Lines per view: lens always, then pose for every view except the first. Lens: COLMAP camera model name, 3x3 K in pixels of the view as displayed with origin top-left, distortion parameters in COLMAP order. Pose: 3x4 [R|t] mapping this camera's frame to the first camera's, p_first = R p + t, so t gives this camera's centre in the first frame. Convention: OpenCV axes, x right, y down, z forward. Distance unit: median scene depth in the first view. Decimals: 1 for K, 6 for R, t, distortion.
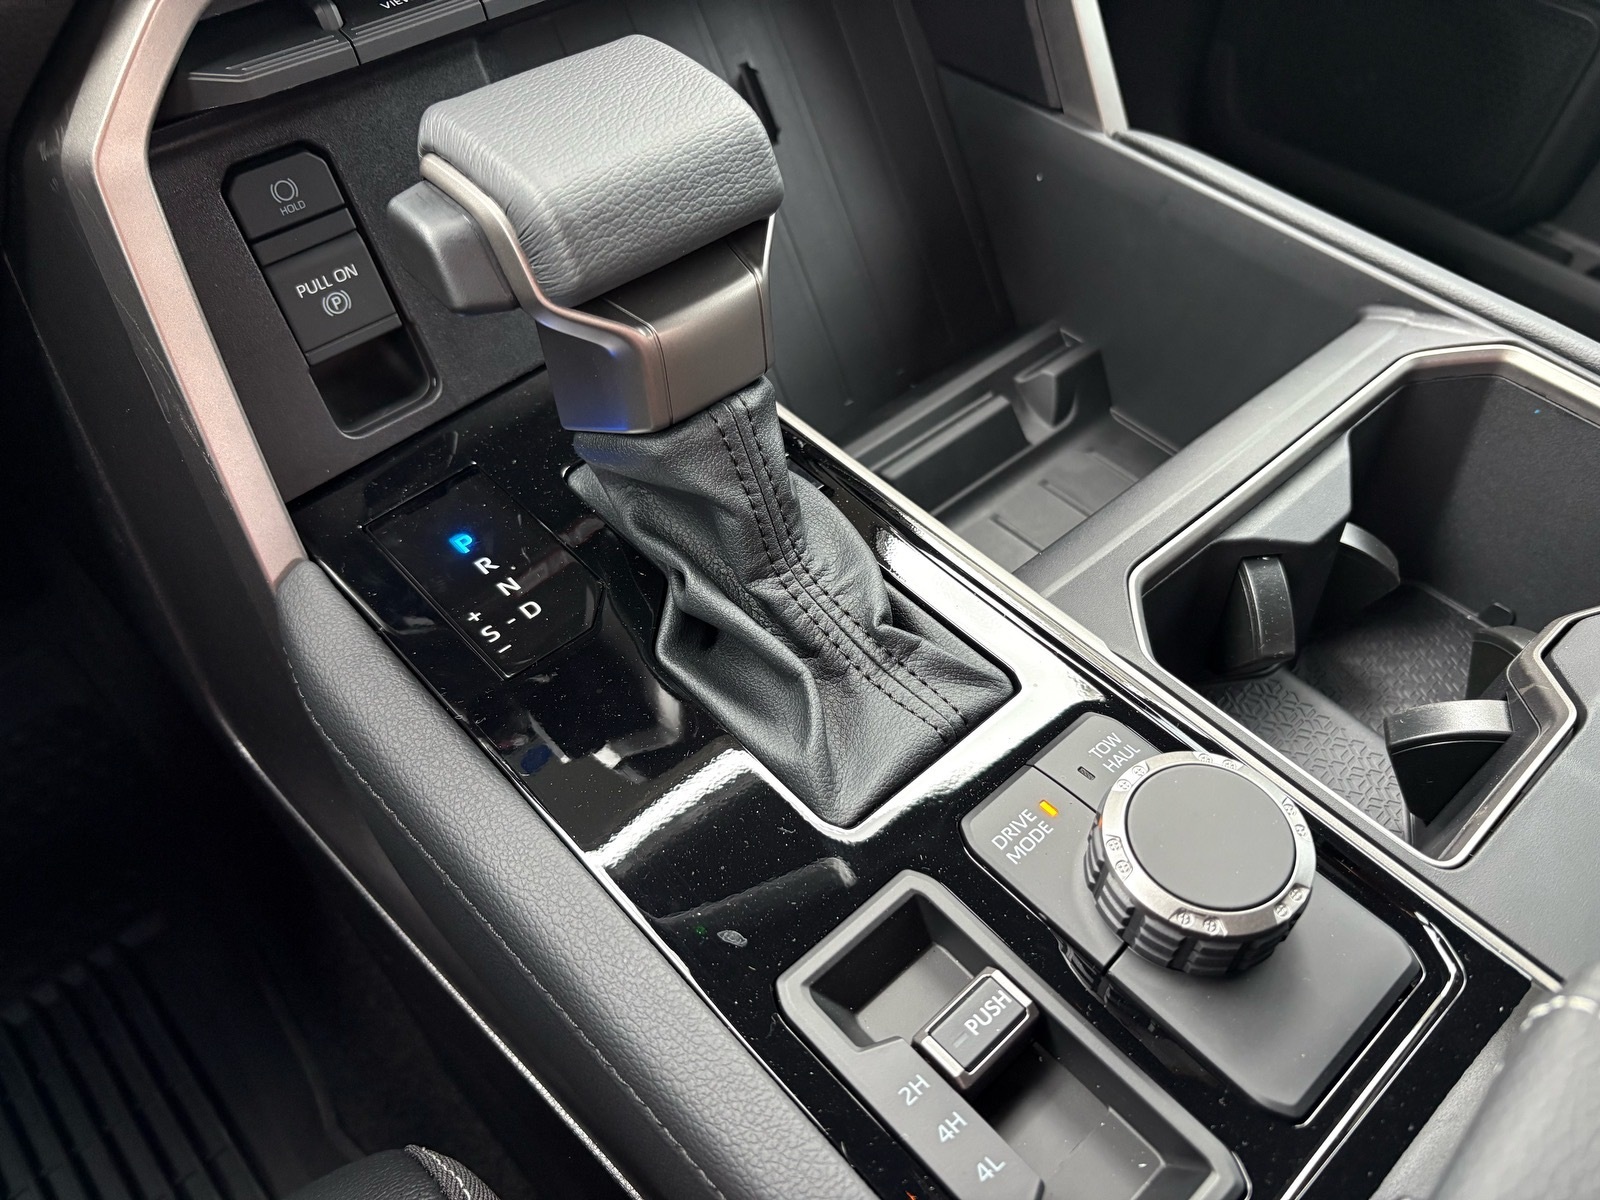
lens RADIAL K [[1233.1, 0, 800.0], [0, 1233.1, 600.0], [0, 0, 1]] dist [0.054744, -0.043468]
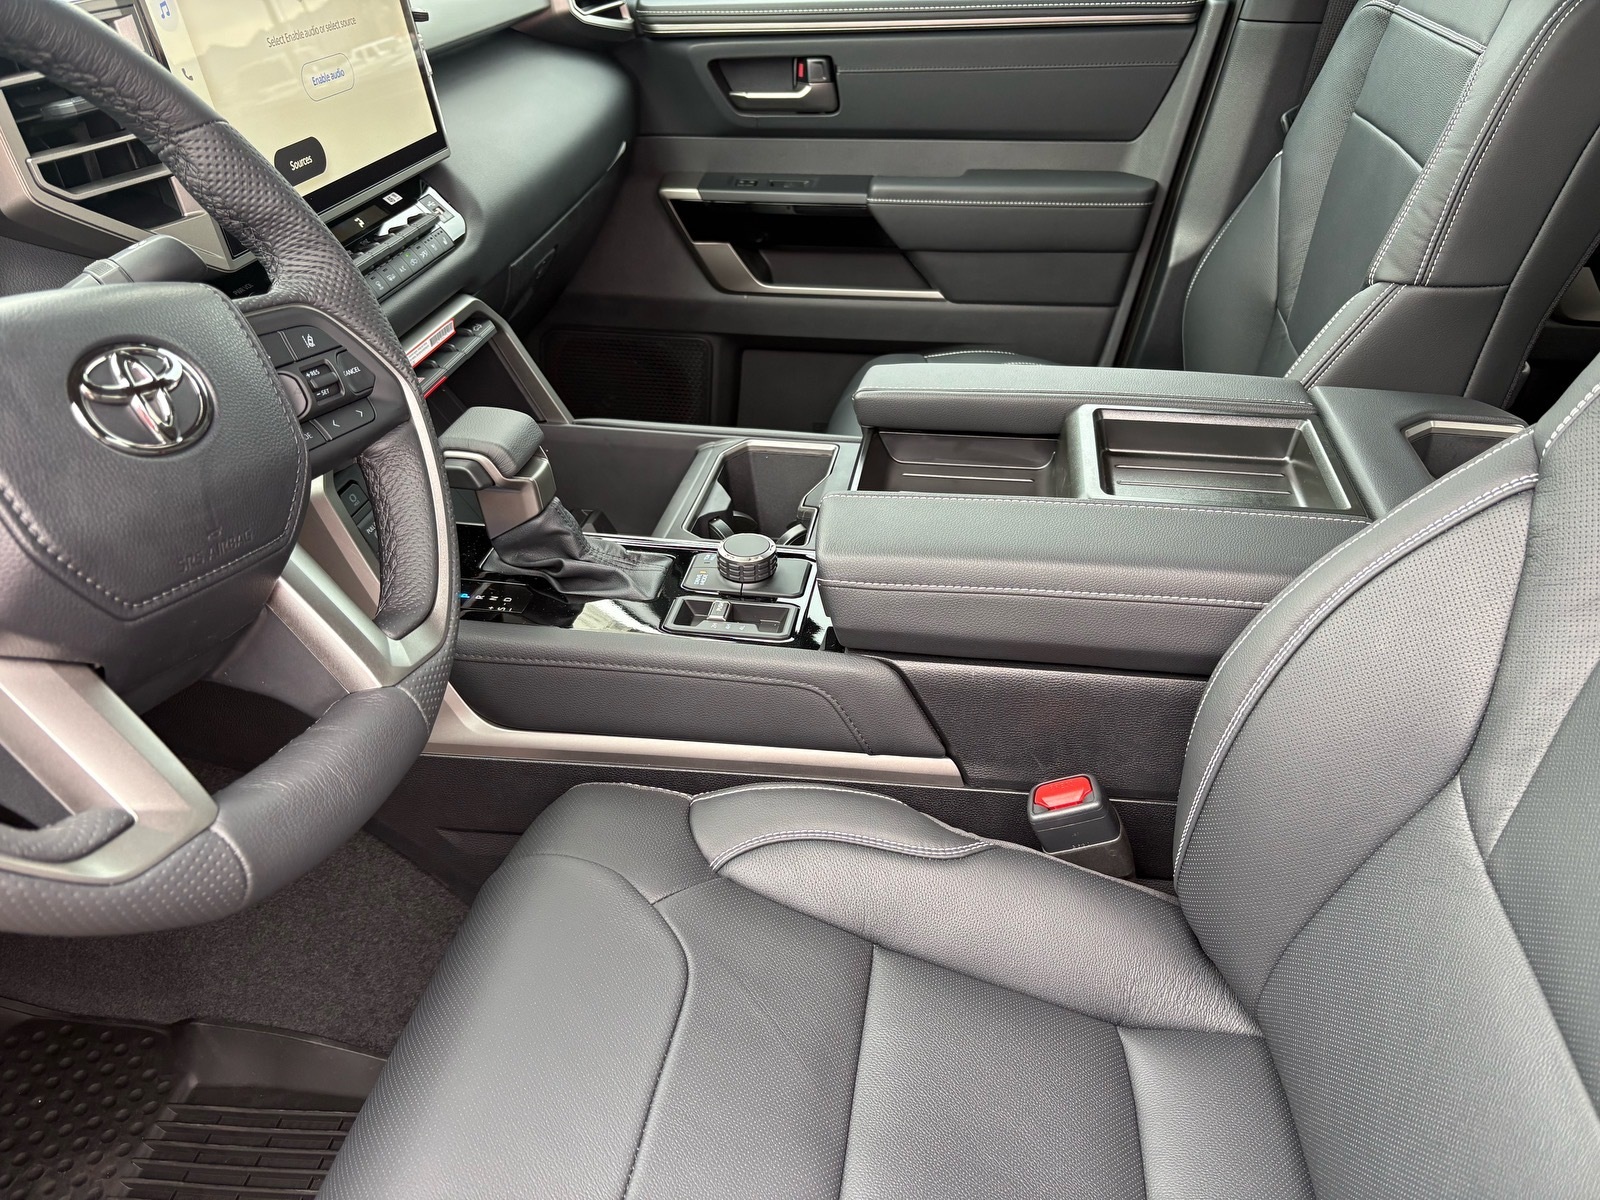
lens RADIAL K [[1233.1, 0, 800.0], [0, 1233.1, 600.0], [0, 0, 1]] dist [0.054744, -0.043468]
pose [[0.783766, -0.337558, 0.521311, -0.980364], [0.472628, 0.868736, -0.148052, 0.619060], [-0.402906, 0.362424, 0.840426, -1.348407]]
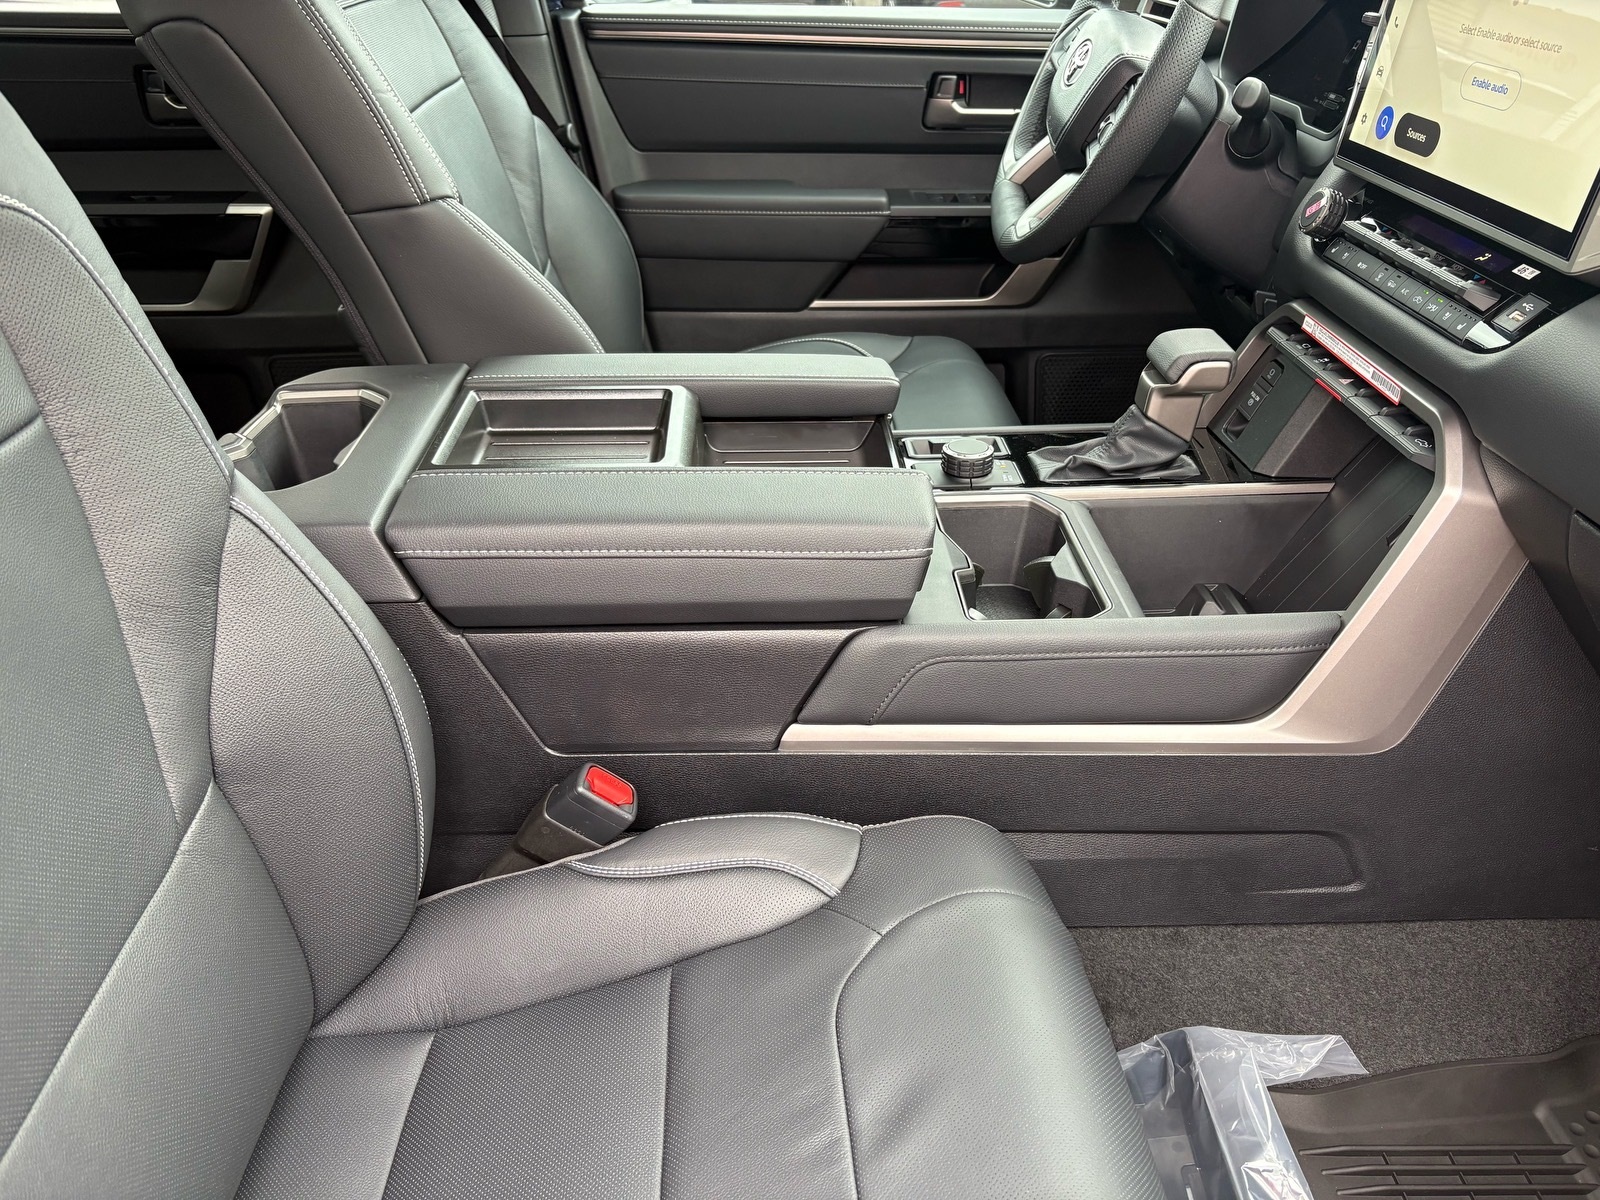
lens RADIAL K [[1248.0, 0, 822.2], [0, 1248.0, 631.0], [0, 0, 1]] dist [0.010508, -0.000475]
pose [[-0.635967, 0.383110, -0.669905, 2.569515], [-0.584770, 0.327216, 0.742276, -1.690540], [0.503577, 0.863803, 0.015933, 0.876367]]
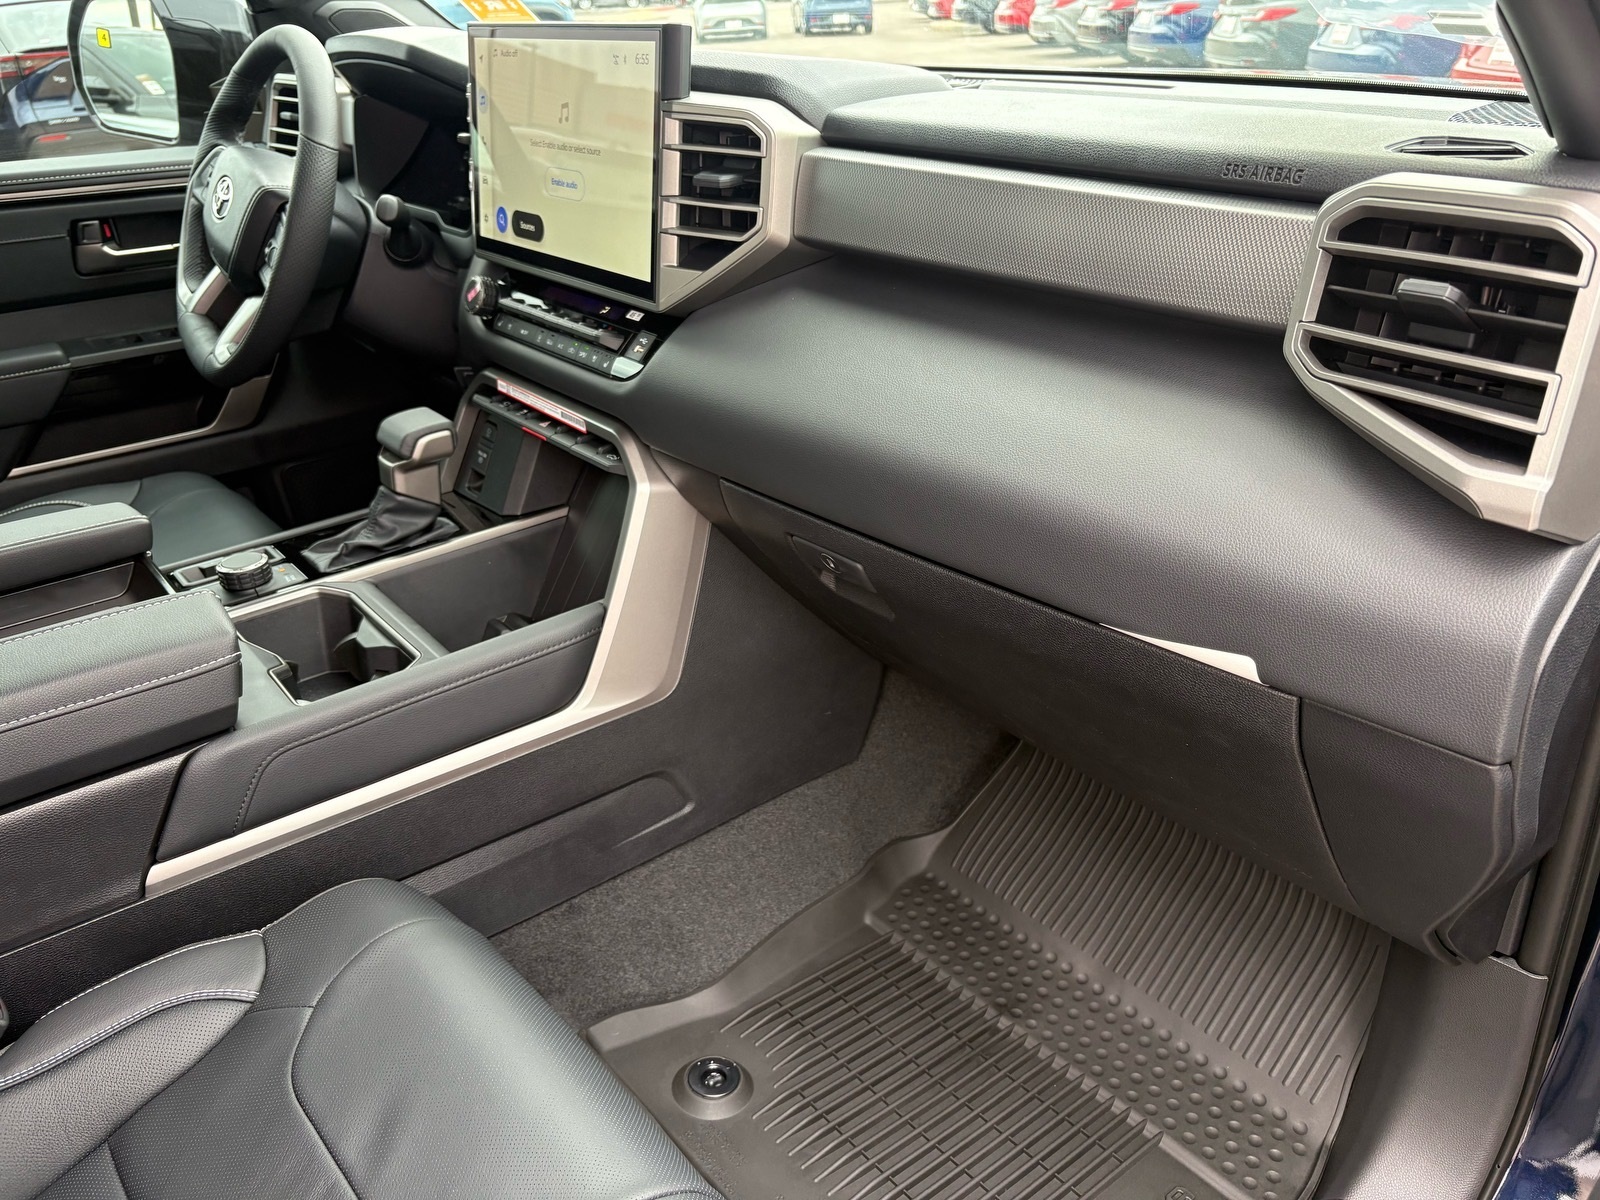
lens RADIAL K [[1204.5, 0, 801.0], [0, 1204.5, 633.6], [0, 0, 1]] dist [0.006189, 0.002868]
pose [[-0.074295, 0.463462, -0.882997, 2.852010], [-0.721700, 0.586070, 0.368336, -1.861196], [0.688208, 0.664624, 0.290938, 0.929993]]
